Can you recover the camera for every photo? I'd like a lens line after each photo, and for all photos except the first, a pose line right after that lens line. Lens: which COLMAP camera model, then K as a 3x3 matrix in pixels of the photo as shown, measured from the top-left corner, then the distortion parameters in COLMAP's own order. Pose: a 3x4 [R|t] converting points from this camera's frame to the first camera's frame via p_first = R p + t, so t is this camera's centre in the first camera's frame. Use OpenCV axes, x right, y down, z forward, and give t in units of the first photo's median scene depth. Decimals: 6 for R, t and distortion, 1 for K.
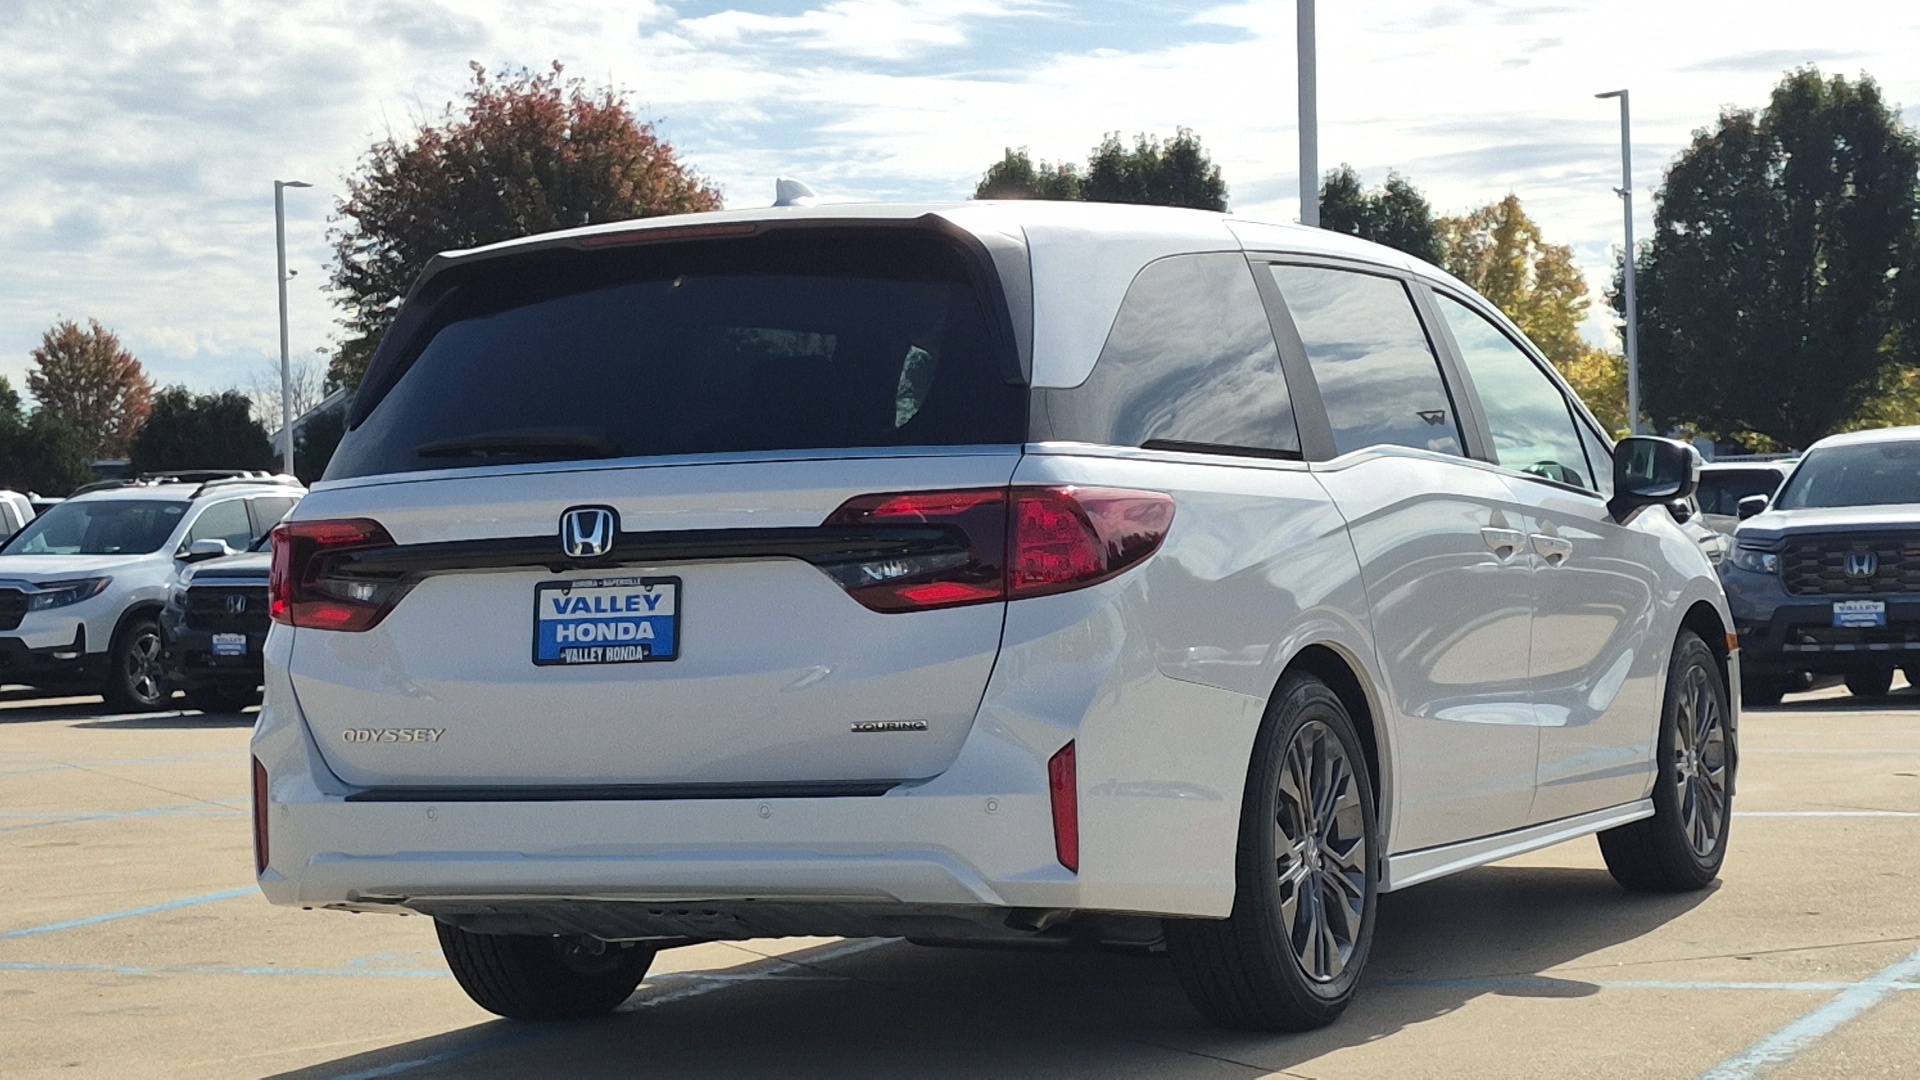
lens RADIAL K [[3391.6, 0, 965.2], [0, 3391.6, 540.3], [0, 0, 1]] dist [0.219680, 0.000000]
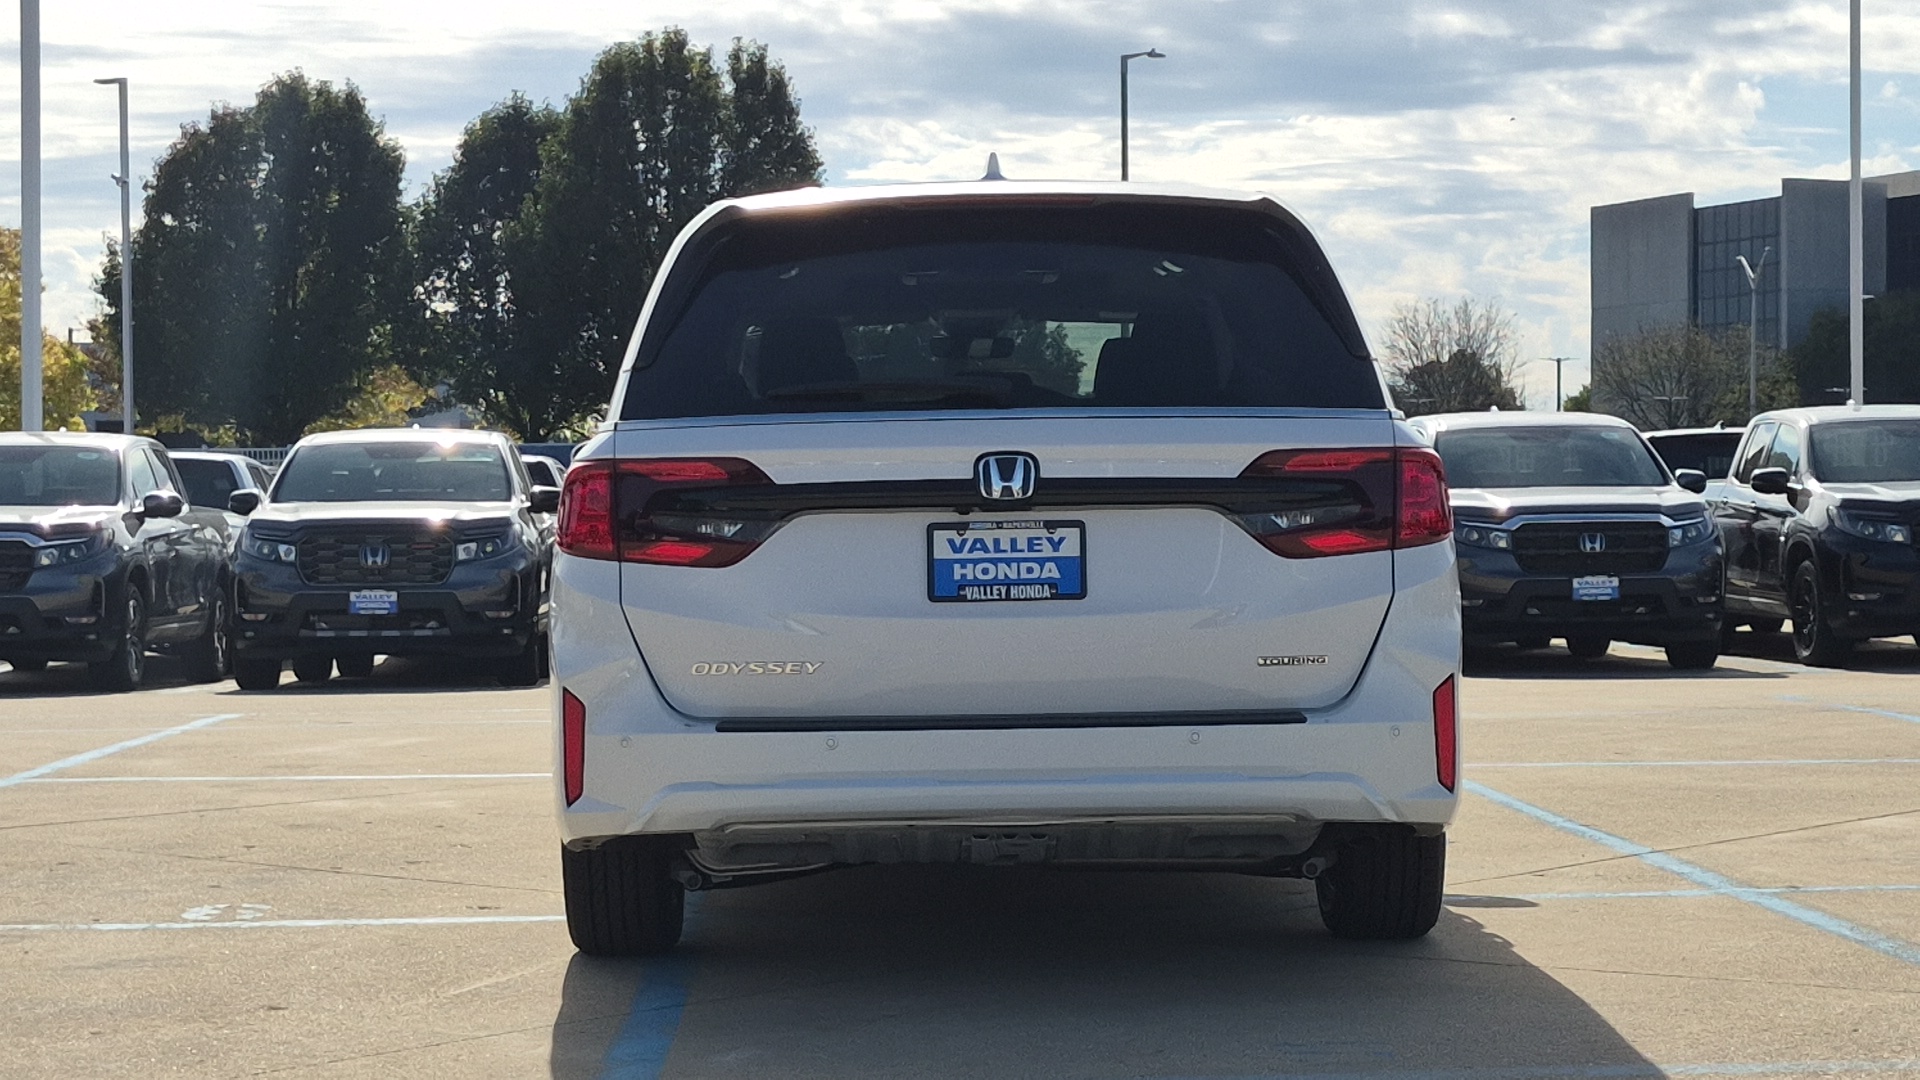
lens RADIAL K [[3391.6, 0, 954.7], [0, 3391.6, 529.9], [0, 0, 1]] dist [0.219680, 0.000000]
pose [[0.898817, 0.025122, 0.437603, -0.586439], [-0.023846, 0.999680, -0.008411, 0.023382], [-0.437675, -0.002875, 0.899129, 0.051850]]
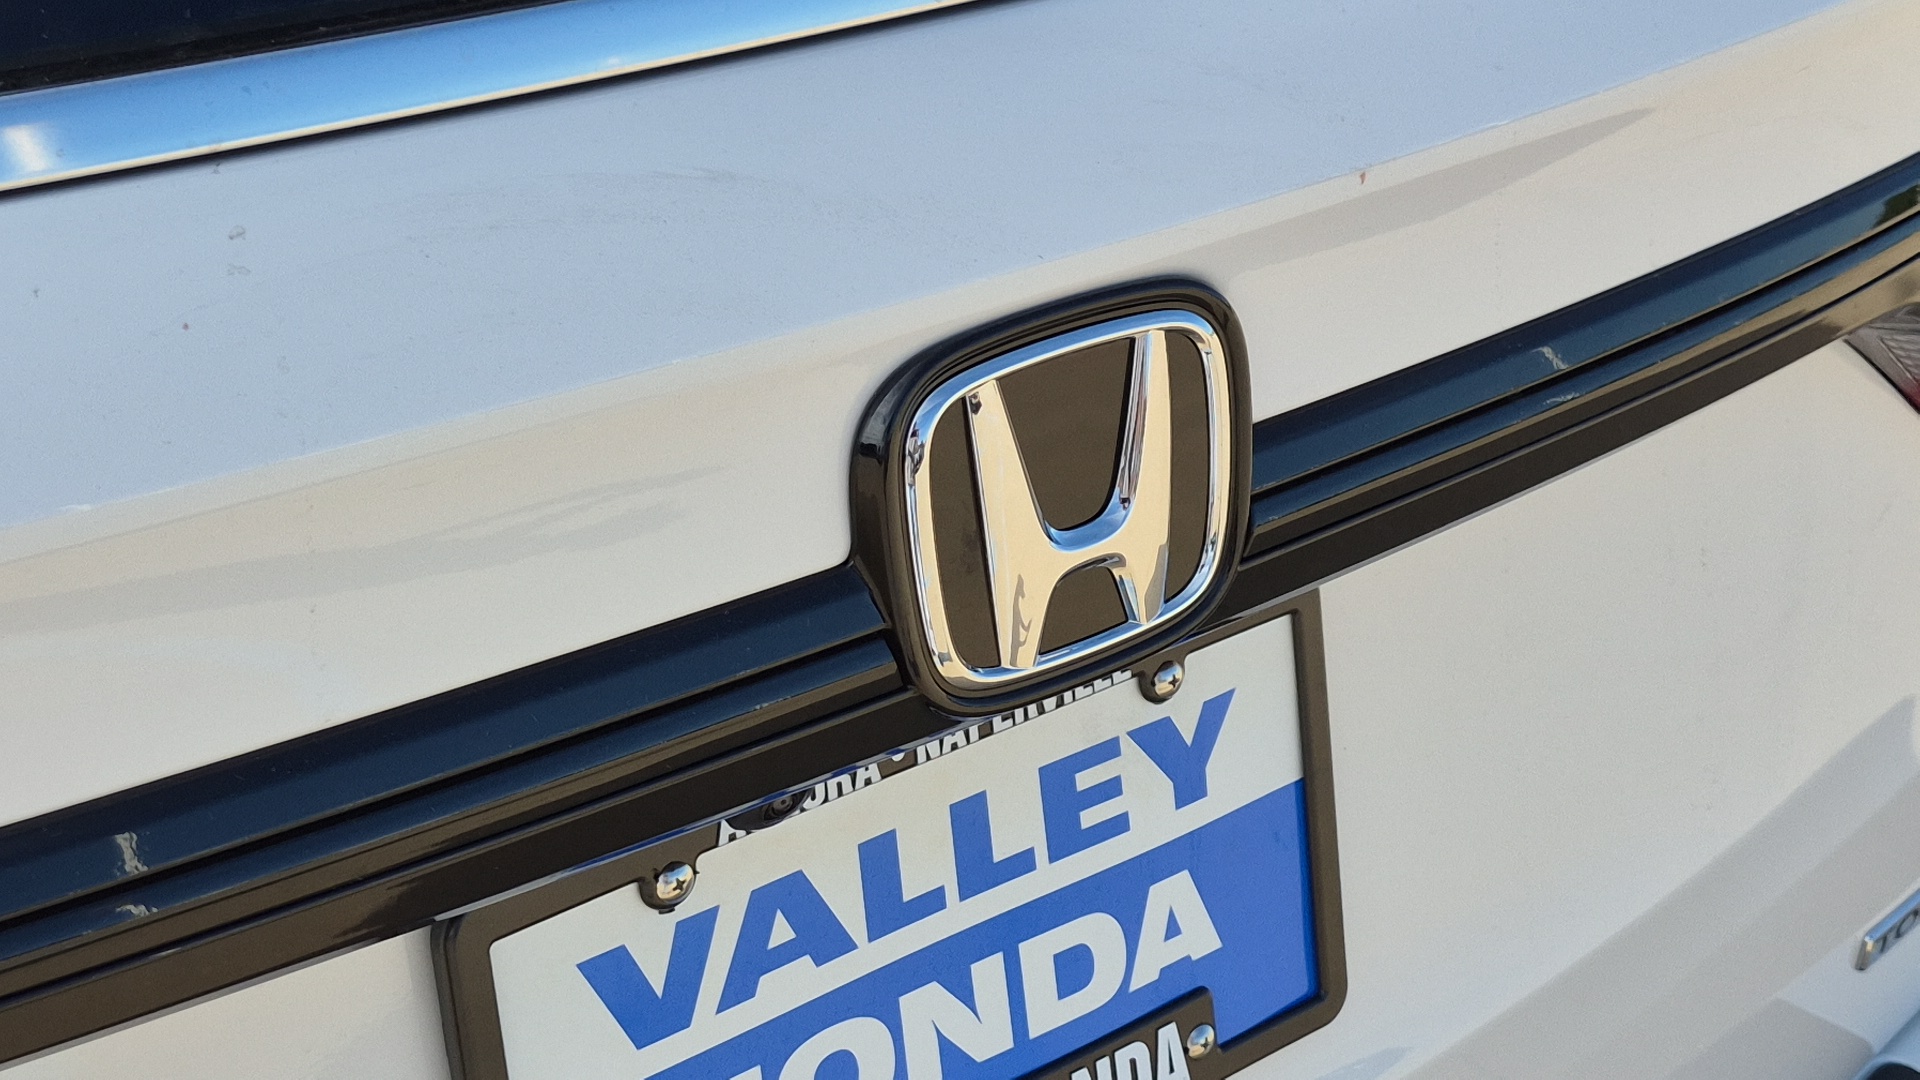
lens RADIAL K [[3088.7, 0, 958.9], [0, 3088.7, 538.1], [0, 0, 1]] dist [0.133774, 0.000000]
pose [[0.420271, -0.342155, 0.840418, -0.217312], [-0.015089, 0.923420, 0.383494, -0.048046], [-0.907273, -0.173852, 0.382924, 0.950477]]
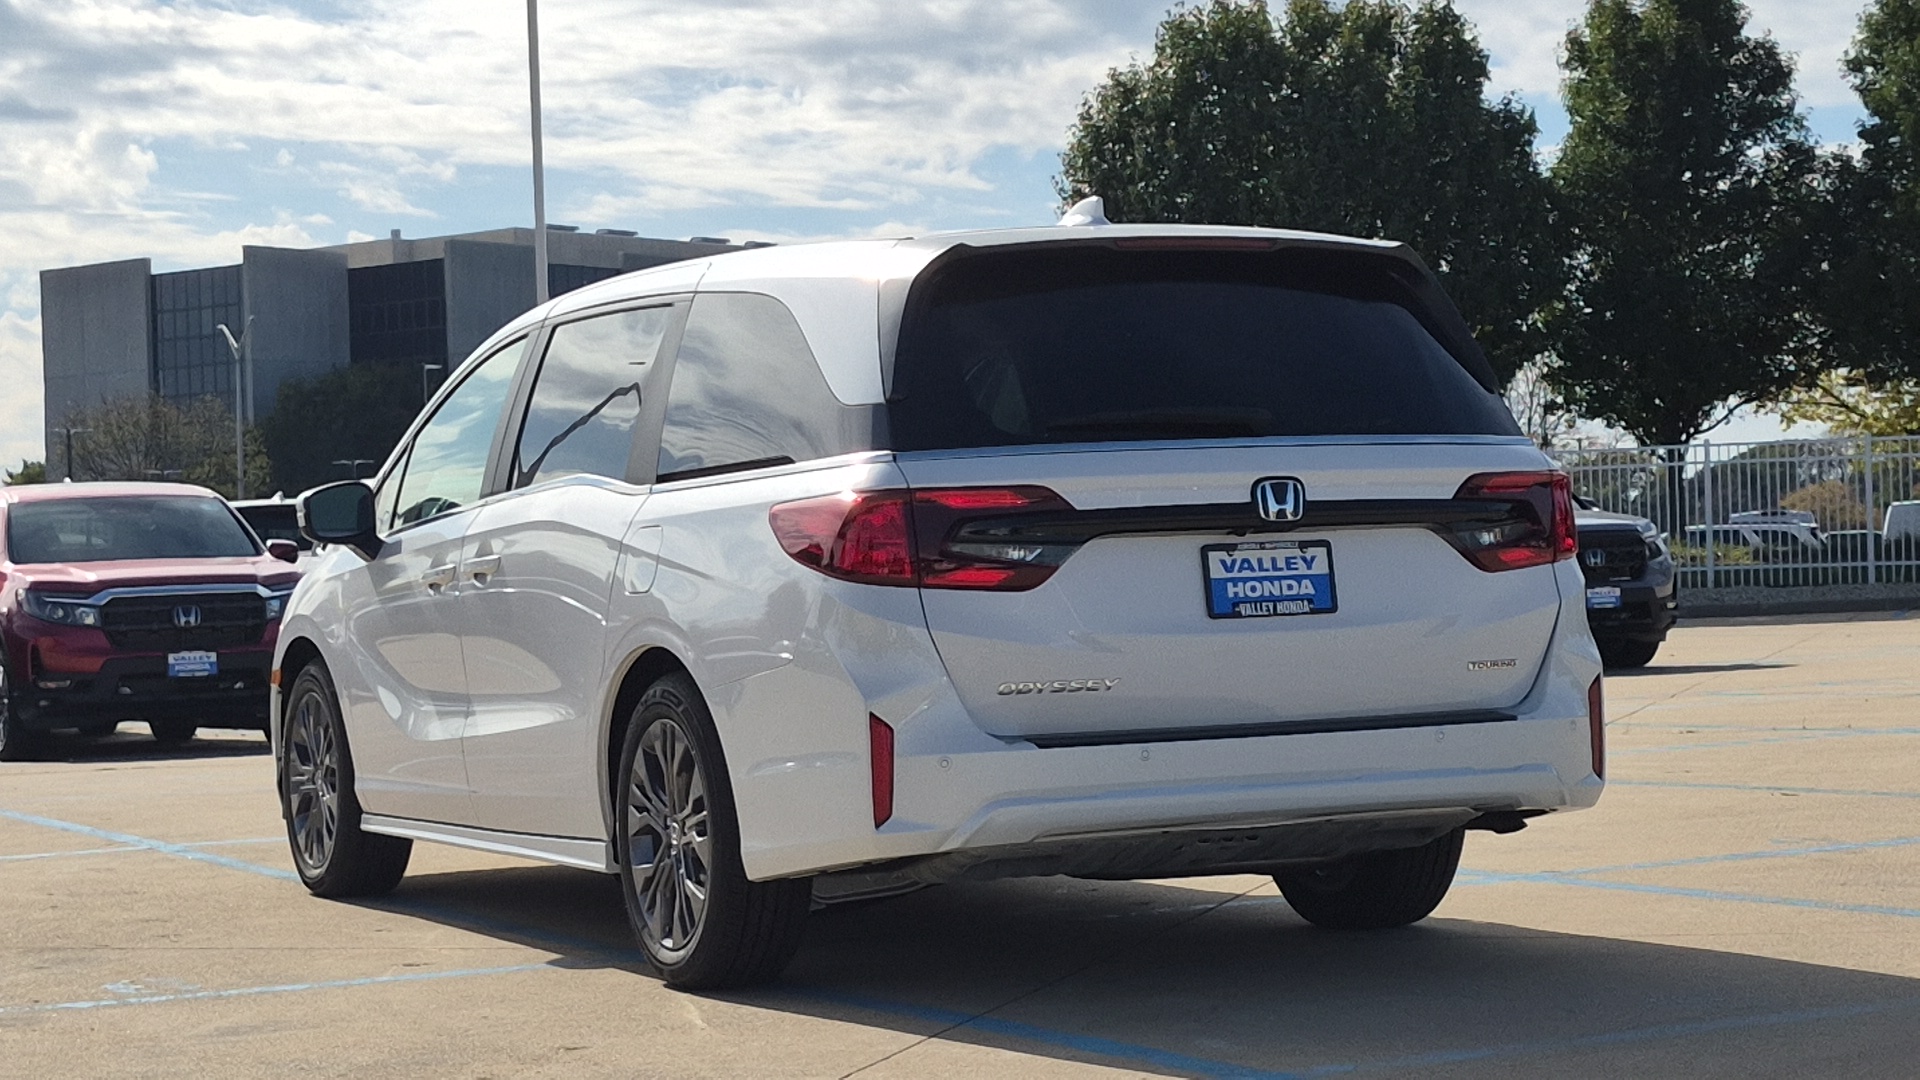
lens RADIAL K [[3476.1, 0, 960.9], [0, 3476.1, 538.8], [0, 0, 1]] dist [0.353611, 0.000000]
pose [[0.638565, 0.020499, 0.769294, -1.073816], [0.005264, 0.999505, -0.031003, 0.046048], [-0.769550, 0.023847, 0.638142, 0.333509]]
